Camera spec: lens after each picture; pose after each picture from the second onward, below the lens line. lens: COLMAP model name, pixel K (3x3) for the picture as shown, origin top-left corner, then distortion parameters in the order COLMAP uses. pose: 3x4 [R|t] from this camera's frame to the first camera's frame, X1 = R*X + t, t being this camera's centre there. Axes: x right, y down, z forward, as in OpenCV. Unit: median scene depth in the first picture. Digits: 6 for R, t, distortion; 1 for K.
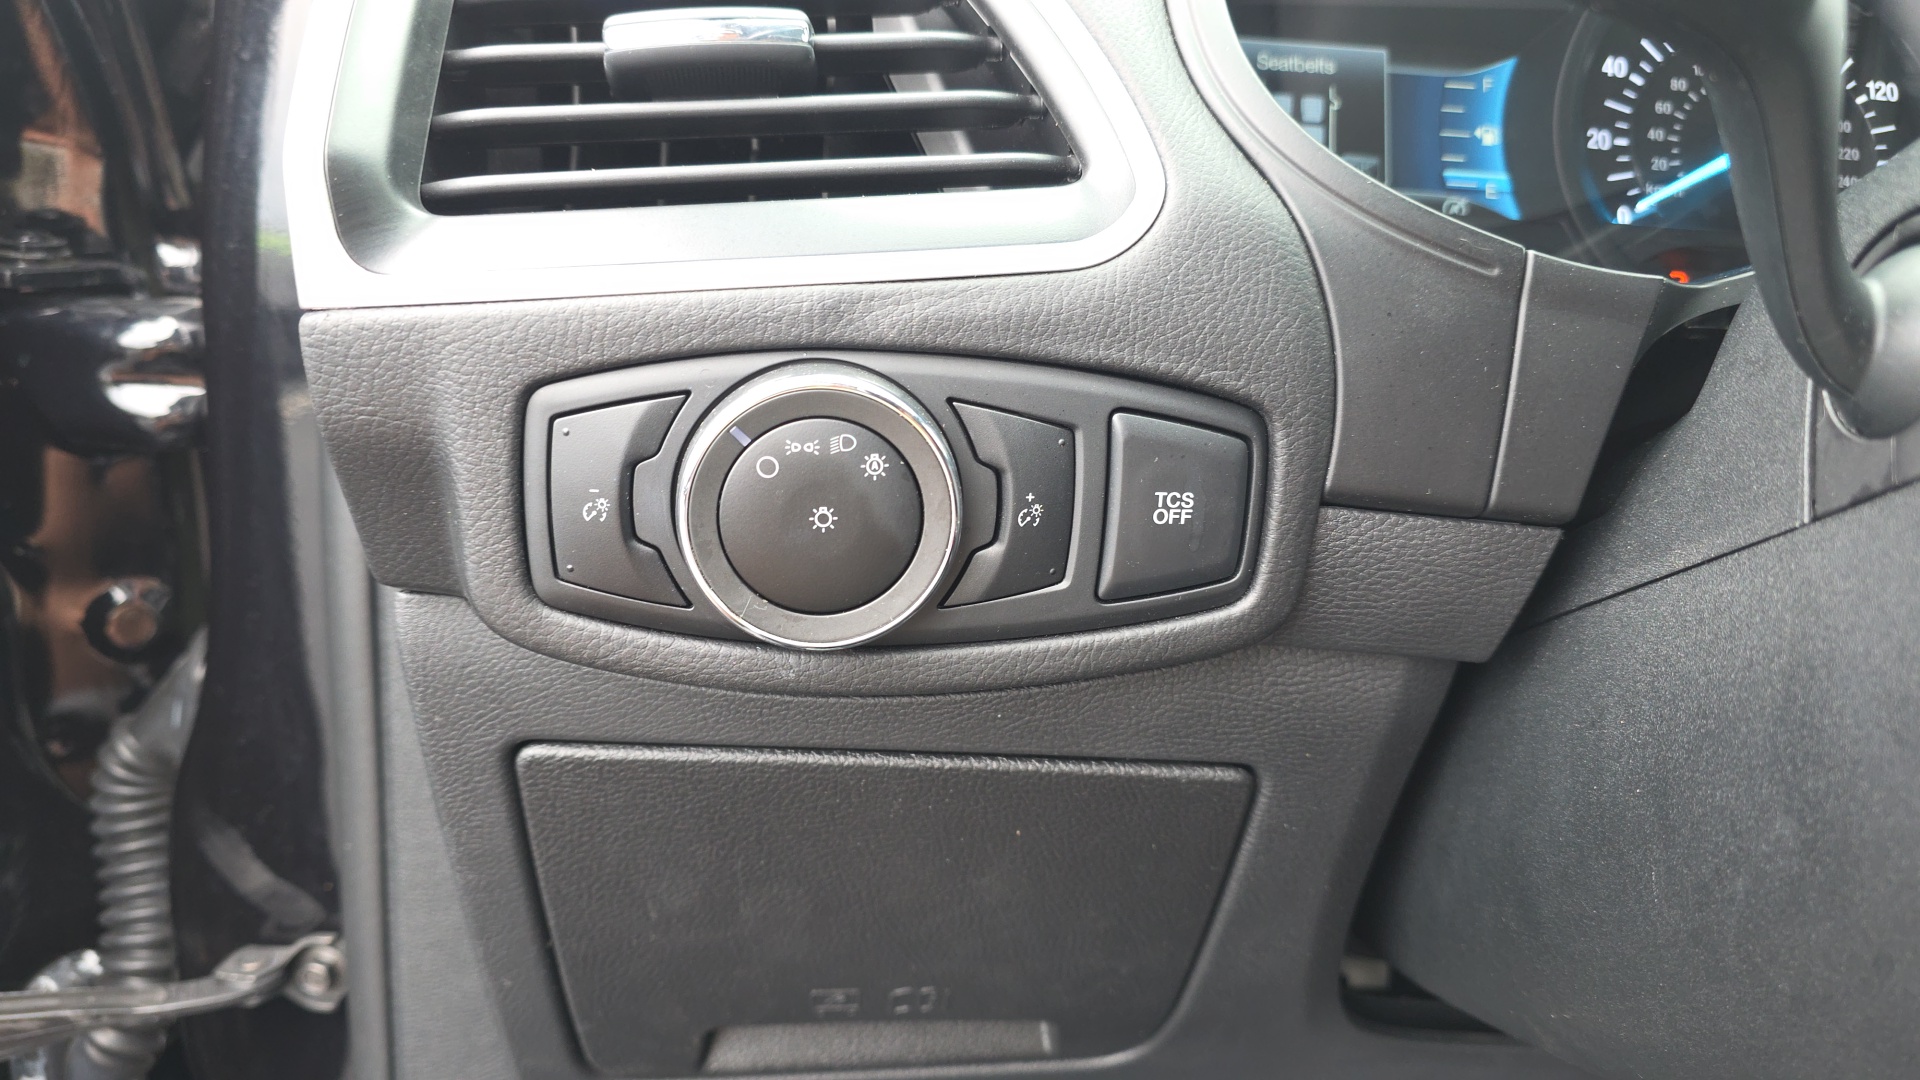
lens RADIAL K [[1341.1, 0, 928.5], [0, 1341.1, 534.7], [0, 0, 1]] dist [-0.006601, -0.007524]
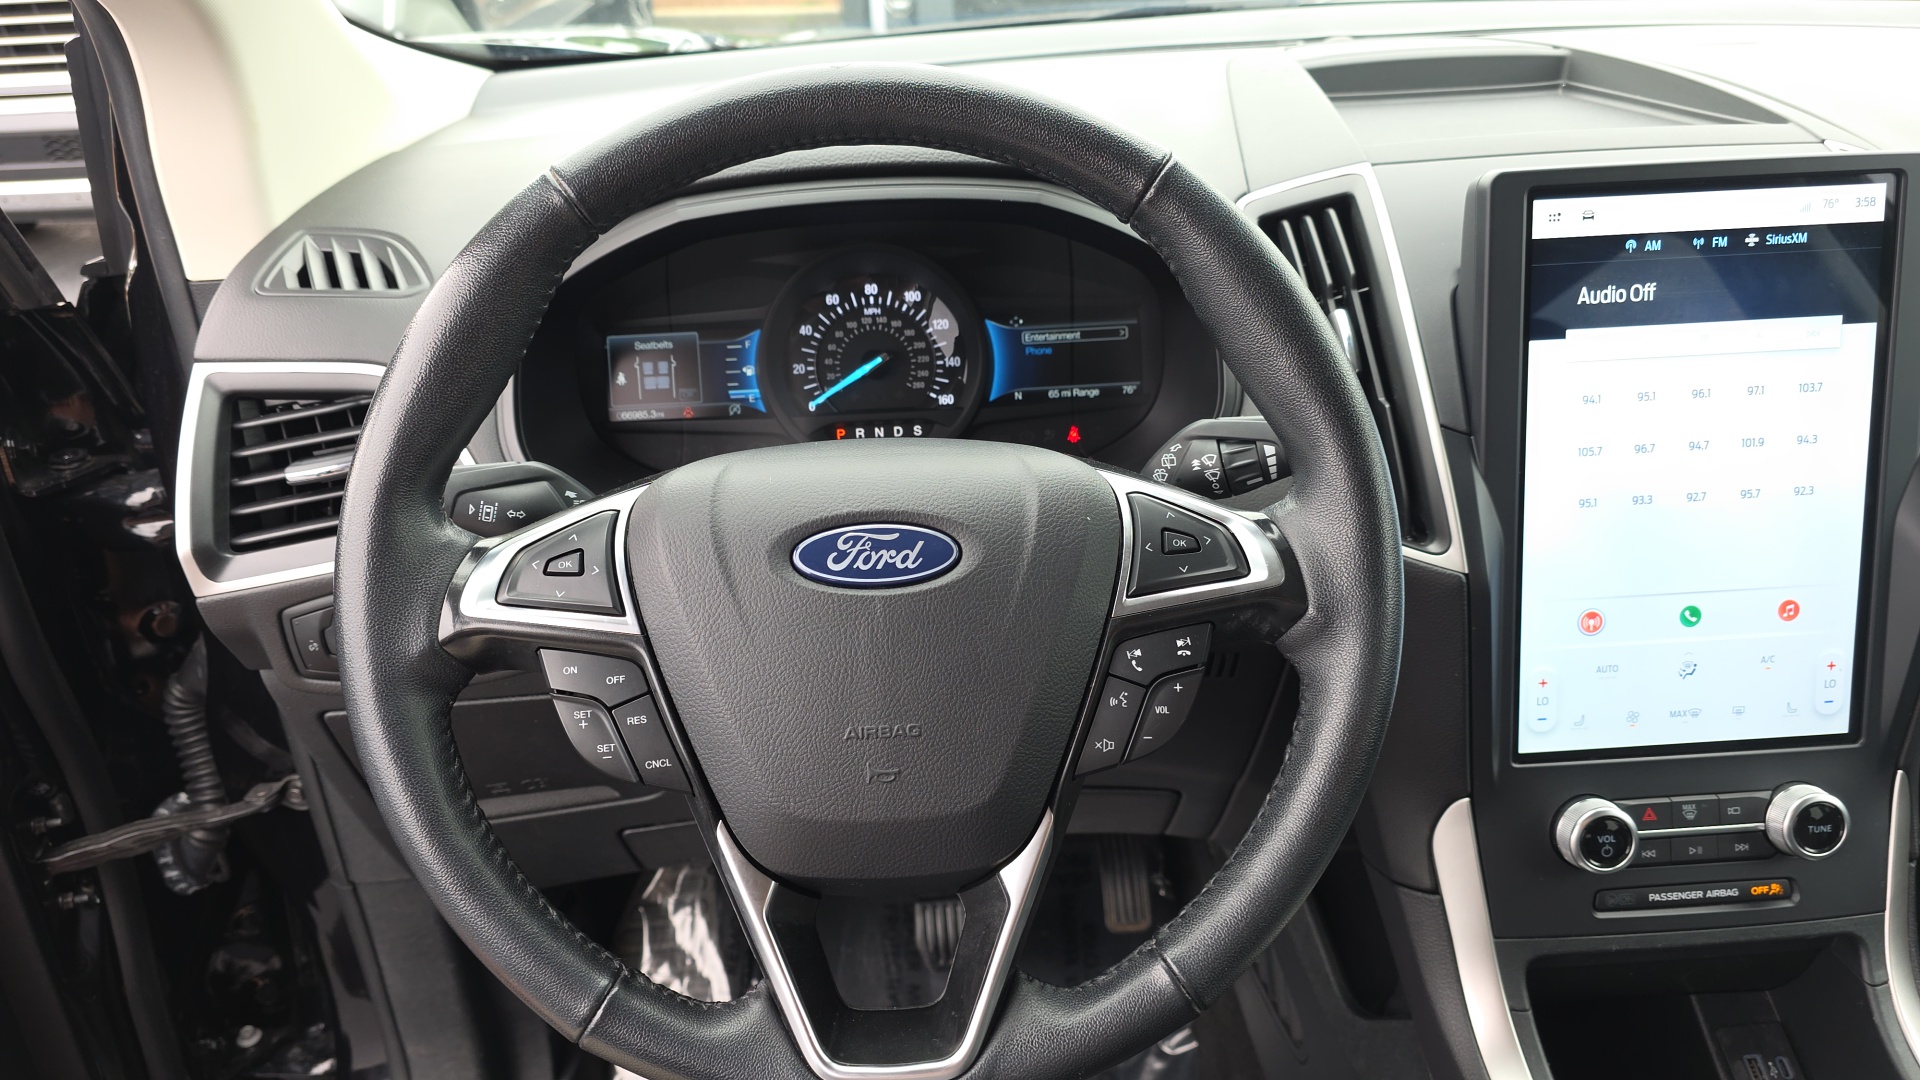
lens RADIAL K [[1300.2, 0, 947.7], [0, 1300.2, 538.0], [0, 0, 1]] dist [0.057465, -0.069704]
pose [[0.994344, -0.104330, -0.019870, 0.740798], [0.106196, 0.974256, 0.198867, -0.415205], [-0.001389, -0.199853, 0.979825, -1.068071]]
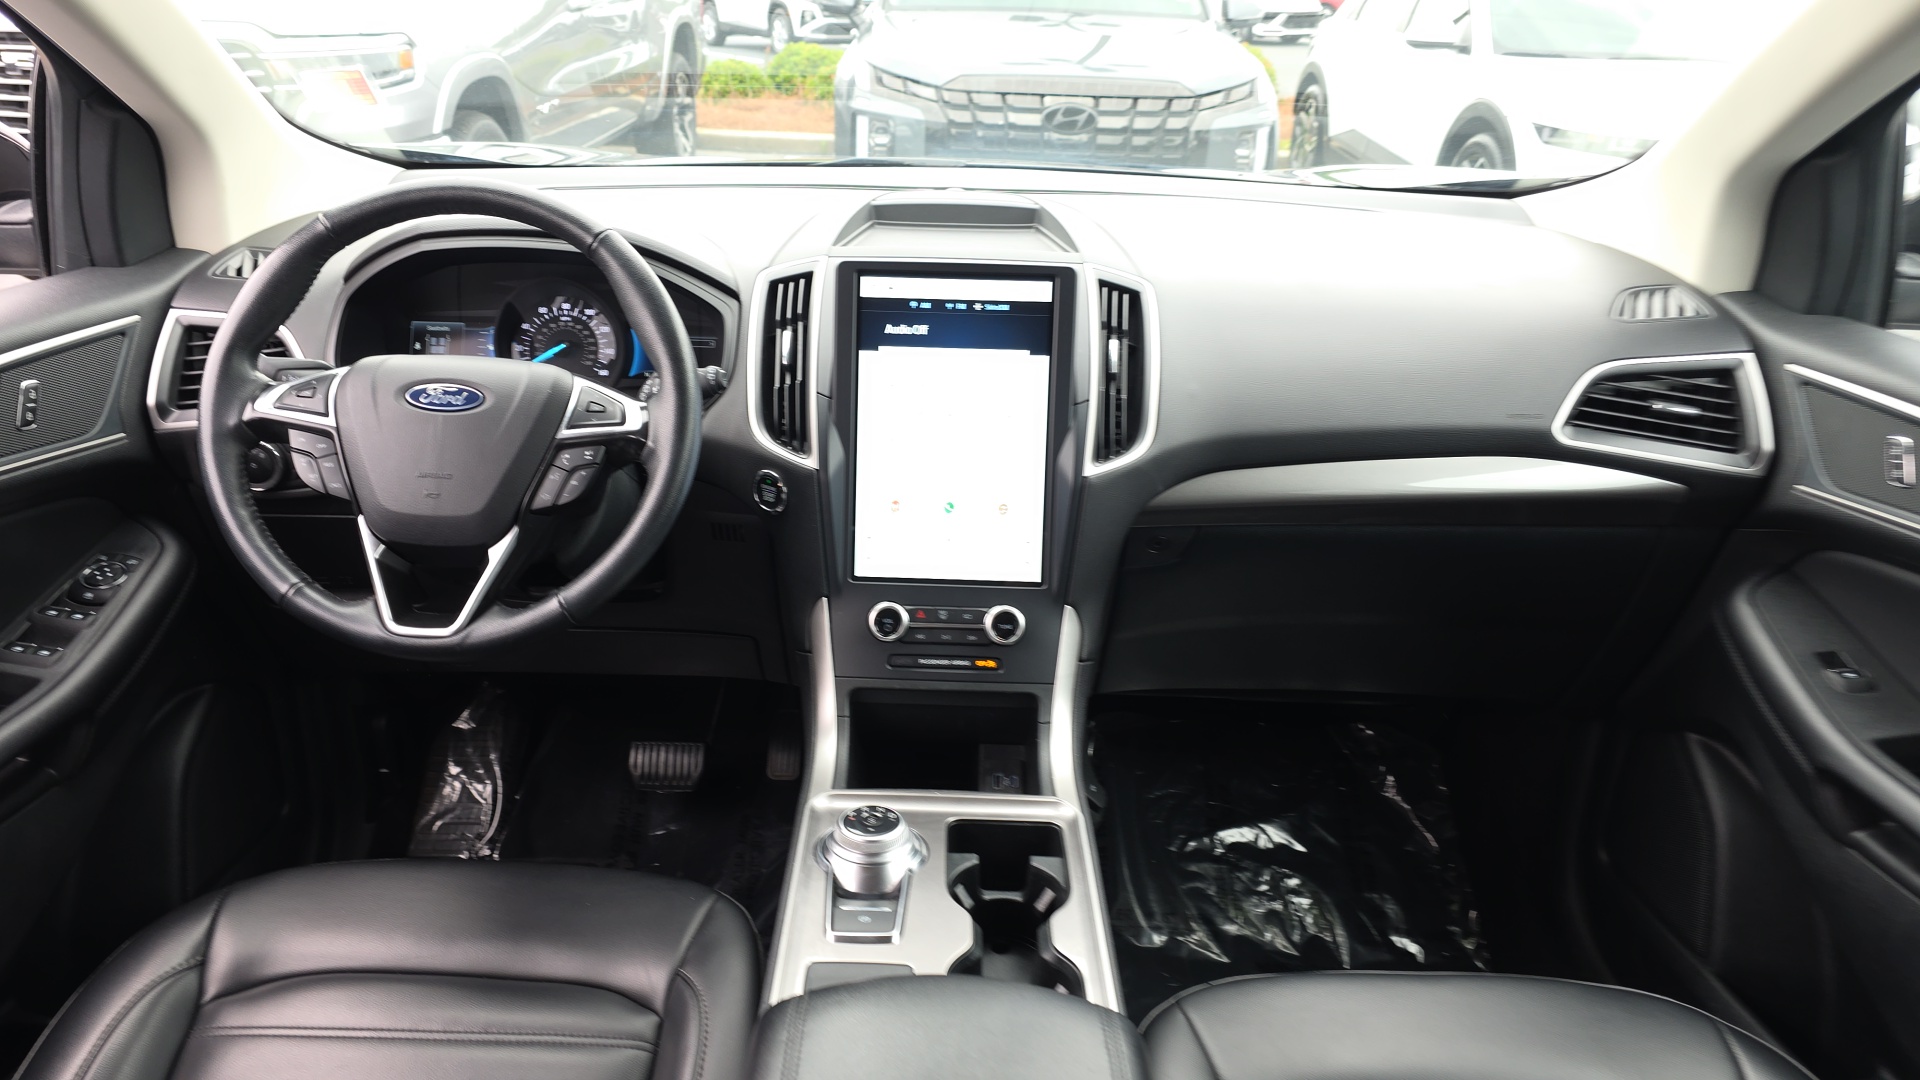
lens RADIAL K [[1294.0, 0, 934.8], [0, 1294.0, 543.4], [0, 0, 1]] dist [0.056983, -0.065025]
pose [[0.998430, -0.021266, -0.051827, 1.787236], [0.027261, 0.992656, 0.117859, -0.152107], [0.048940, -0.119086, 0.991677, -2.508125]]
